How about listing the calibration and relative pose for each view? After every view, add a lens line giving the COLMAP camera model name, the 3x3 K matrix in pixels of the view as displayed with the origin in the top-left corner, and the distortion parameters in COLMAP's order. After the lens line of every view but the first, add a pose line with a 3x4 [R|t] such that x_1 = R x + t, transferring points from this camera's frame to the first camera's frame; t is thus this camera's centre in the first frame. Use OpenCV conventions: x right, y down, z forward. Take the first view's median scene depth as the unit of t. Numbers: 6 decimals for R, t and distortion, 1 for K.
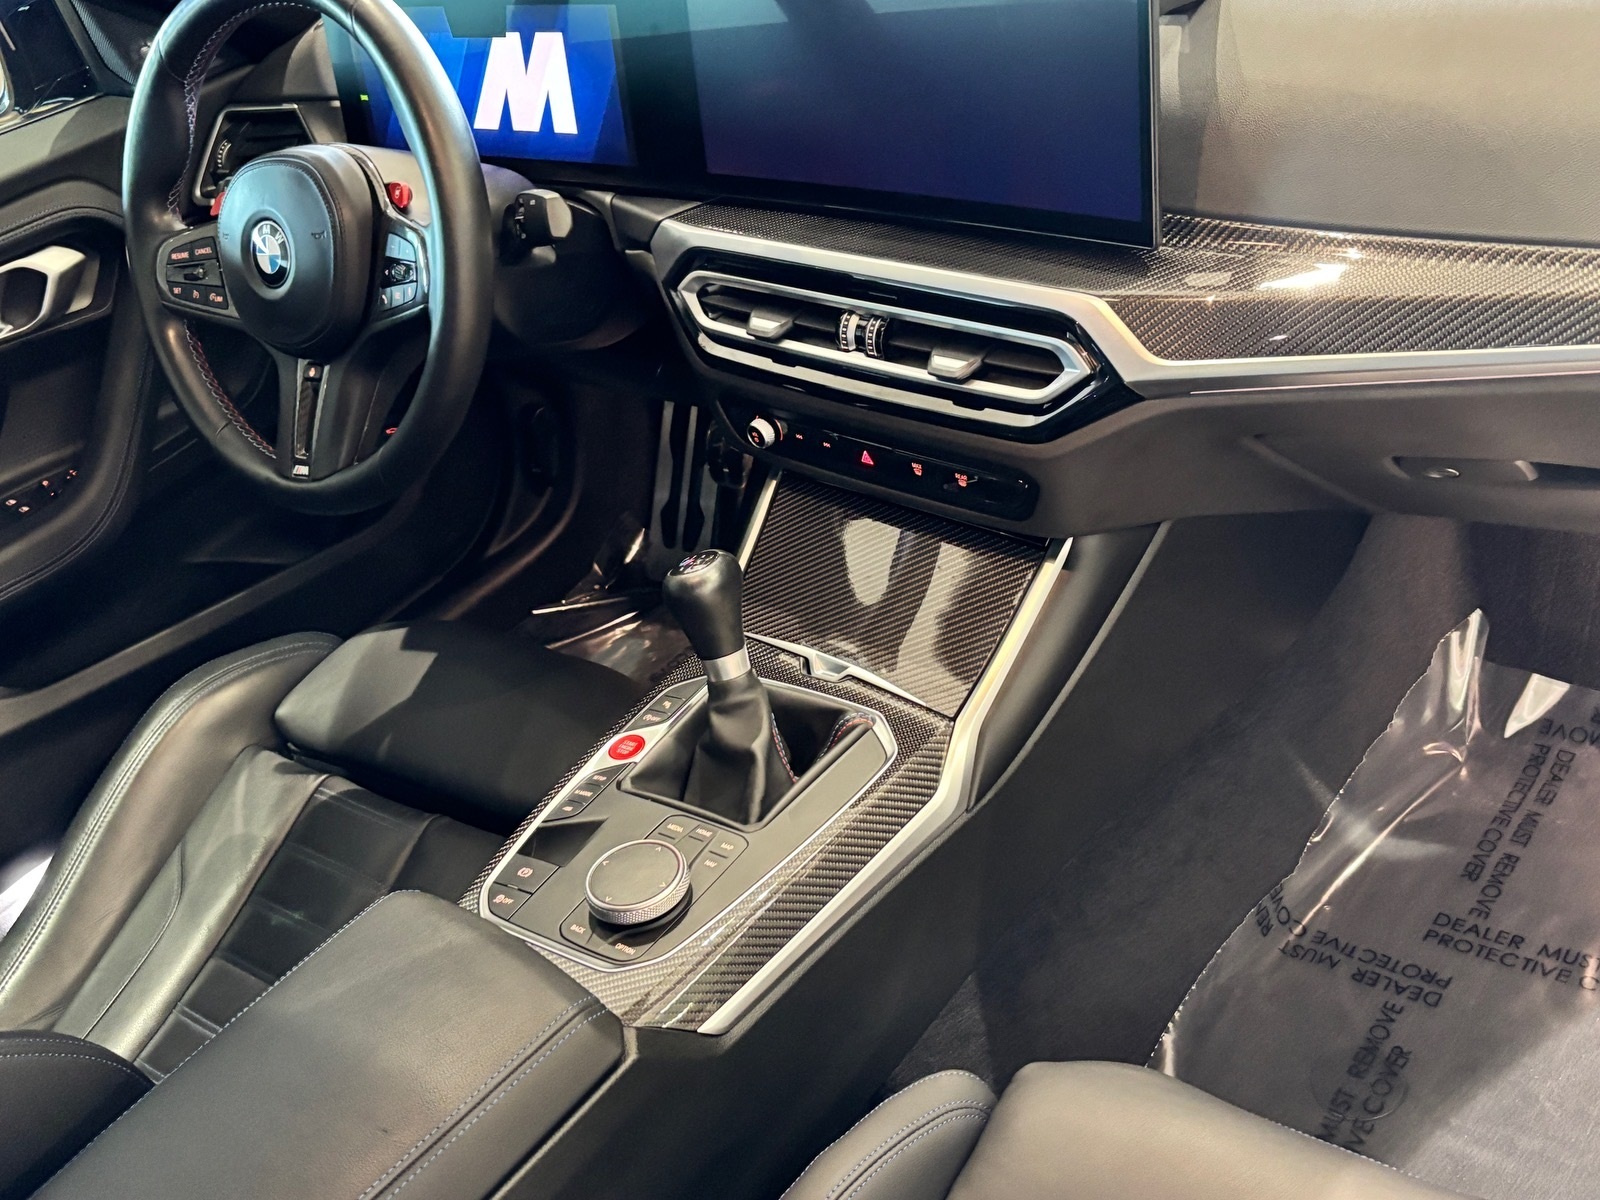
lens RADIAL K [[1726.6, 0, 797.2], [0, 1726.6, 621.0], [0, 0, 1]] dist [0.010168, 0.000000]
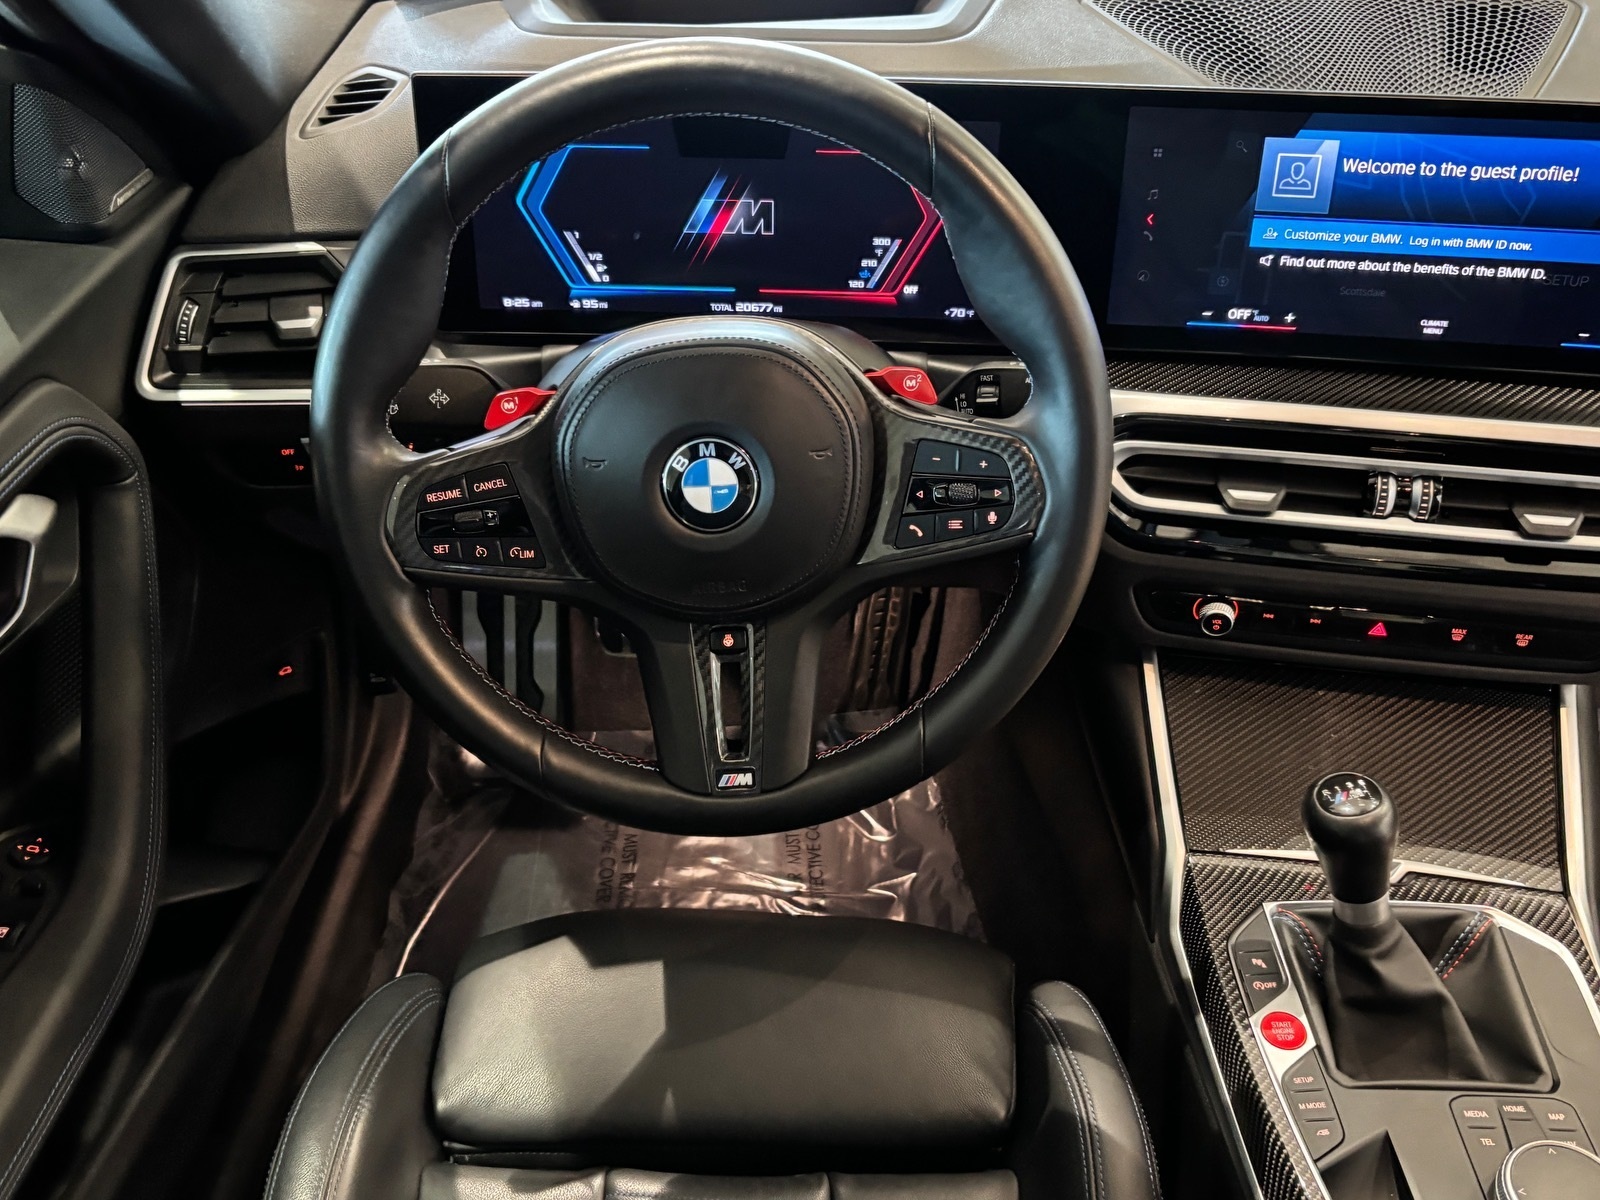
lens RADIAL K [[1524.2, 0, 811.8], [0, 1524.2, 605.4], [0, 0, 1]] dist [0.013059, 0.000000]
pose [[0.800582, -0.166359, 0.575668, -0.656976], [0.173479, 0.983895, 0.043073, -0.193930], [-0.573563, 0.065383, 0.816548, 0.517227]]
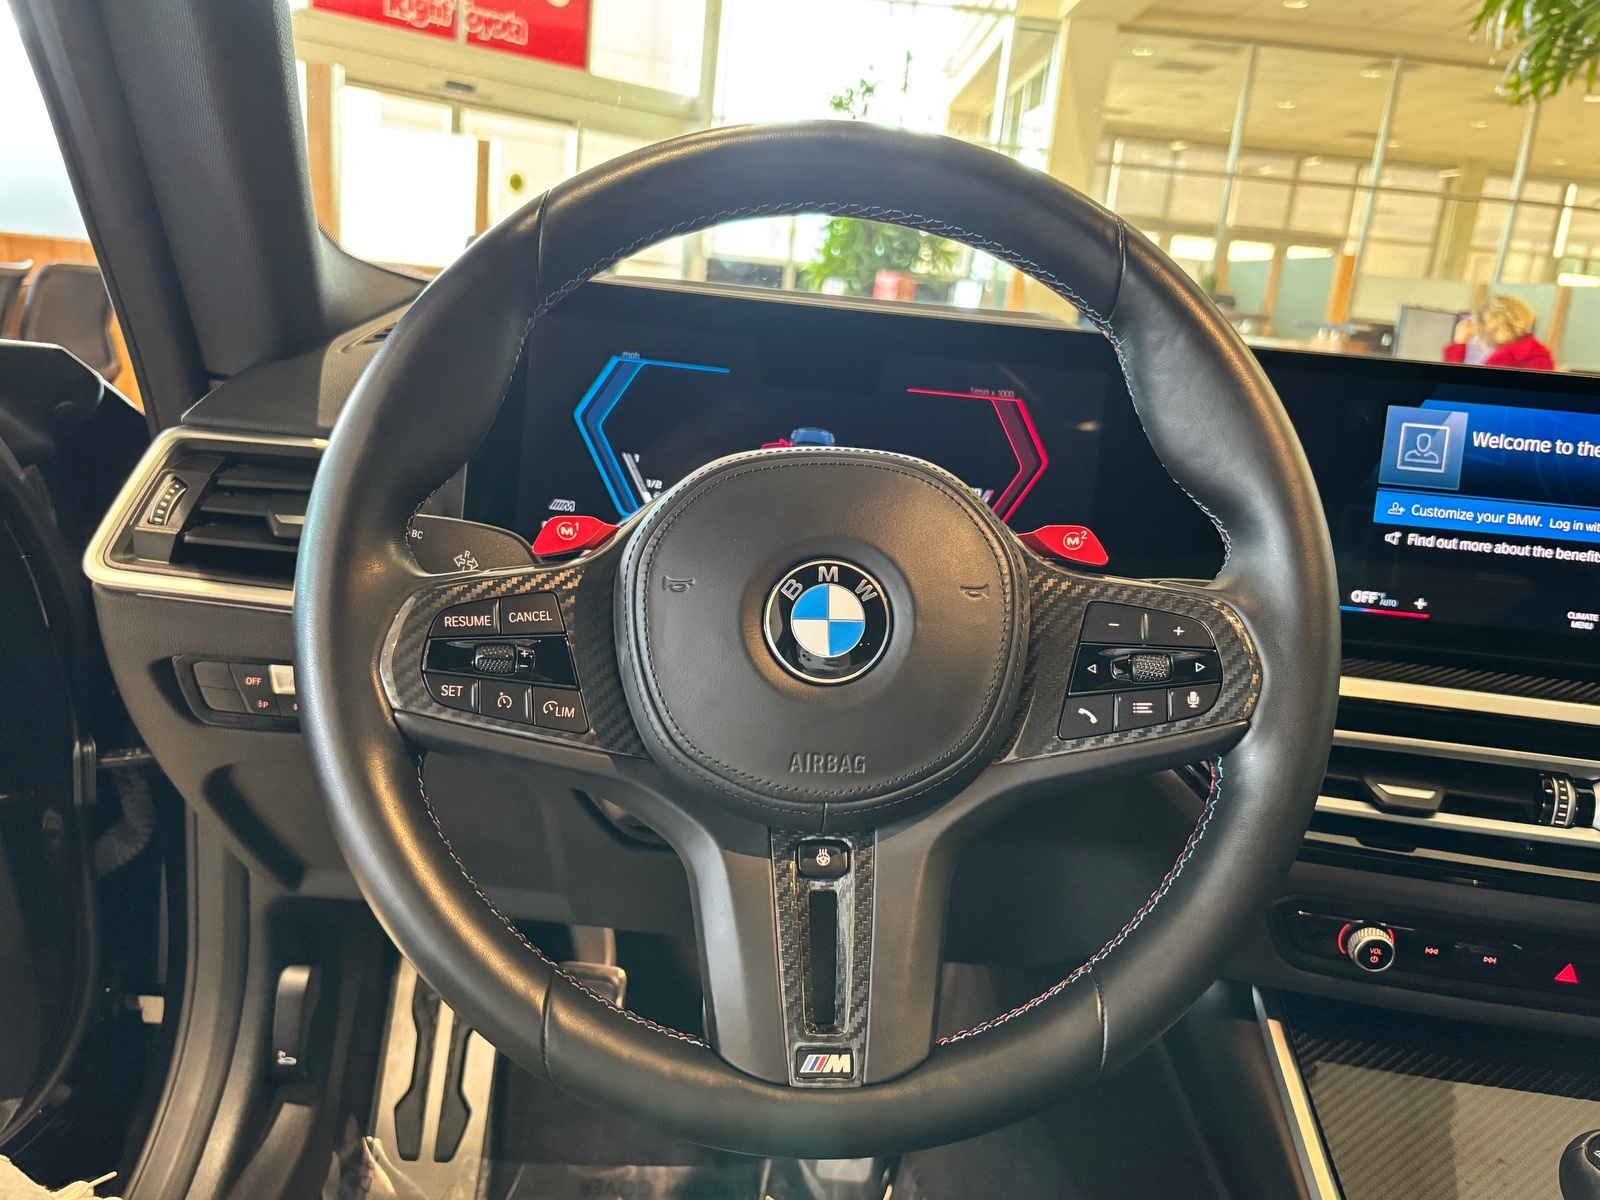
lens RADIAL K [[1272.6, 0, 800.3], [0, 1272.6, 622.0], [0, 0, 1]] dist [0.034283, -0.047415]
pose [[0.756247, 0.135245, 0.640155, -0.579929], [0.121206, 0.932510, -0.340197, -0.089063], [-0.642961, 0.334864, 0.688816, 0.785103]]
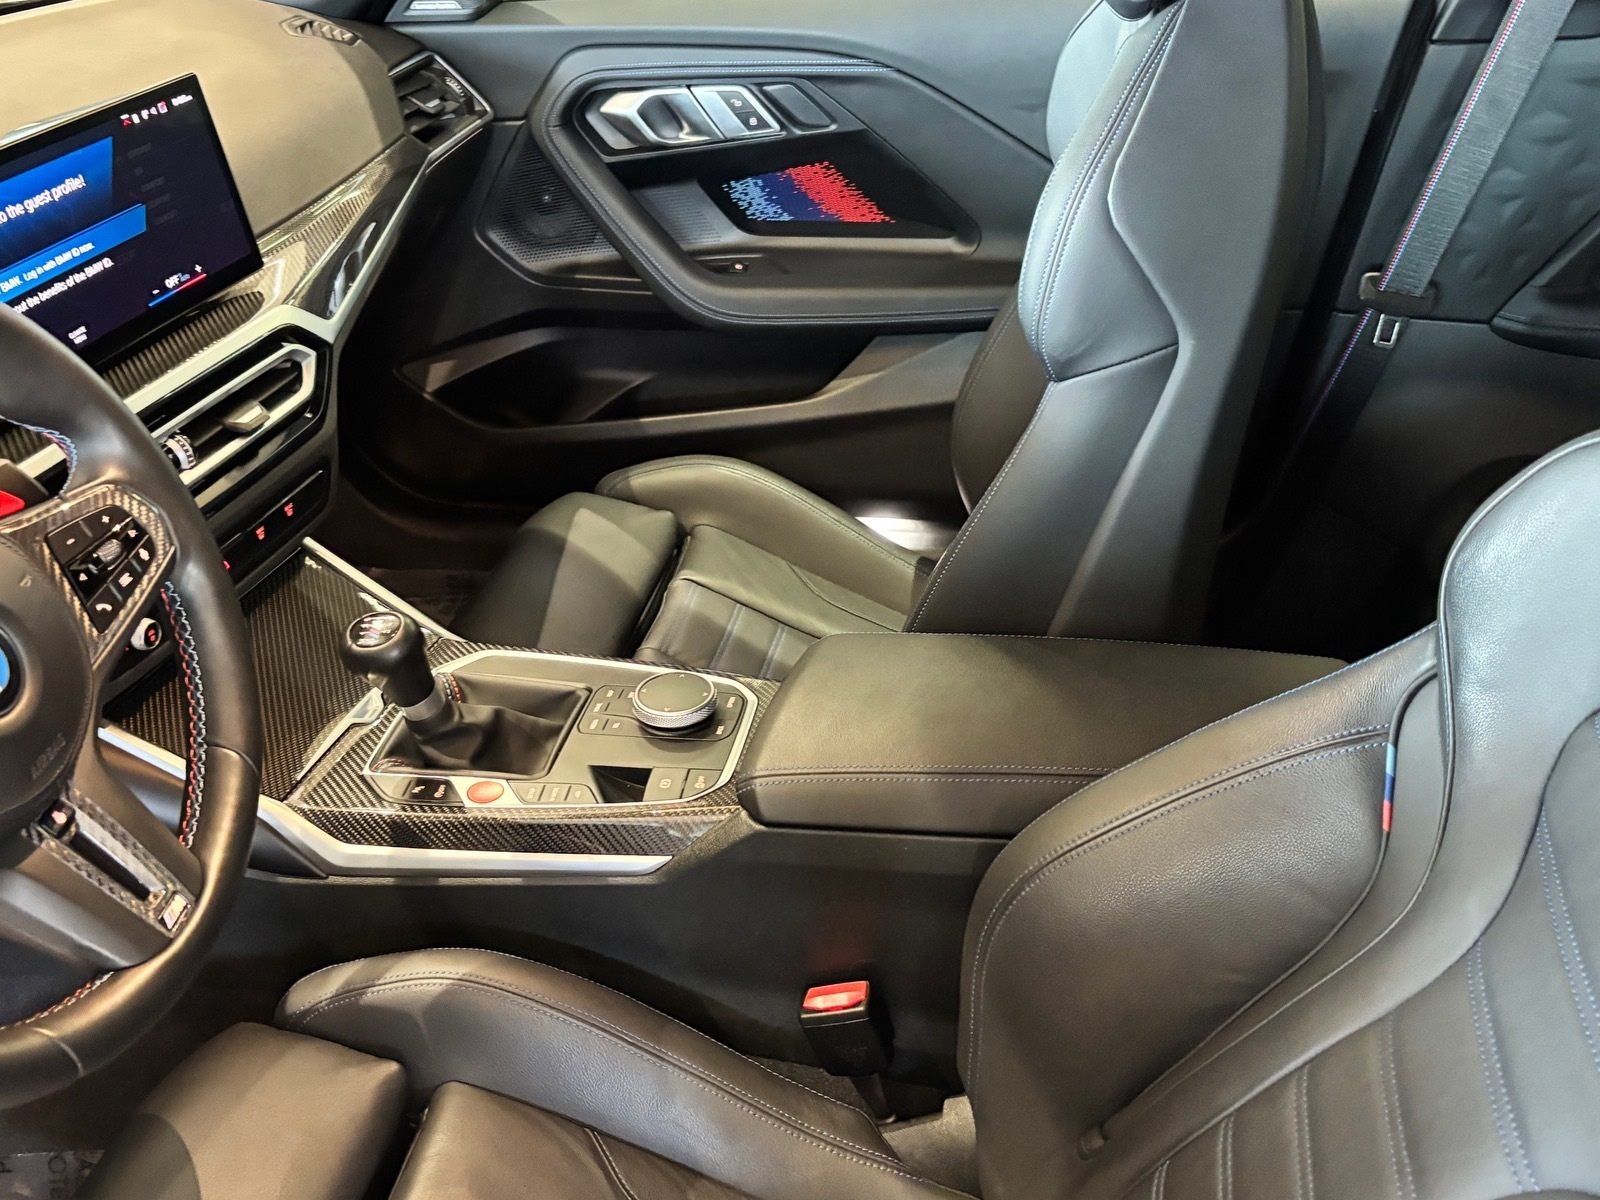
lens RADIAL K [[1664.5, 0, 812.9], [0, 1664.5, 607.5], [0, 0, 1]] dist [0.010378, 0.000000]
pose [[-0.418997, -0.259572, 0.870094, -1.006974], [0.602143, 0.637805, 0.480238, -0.352805], [-0.679607, 0.725140, -0.110939, 0.888829]]
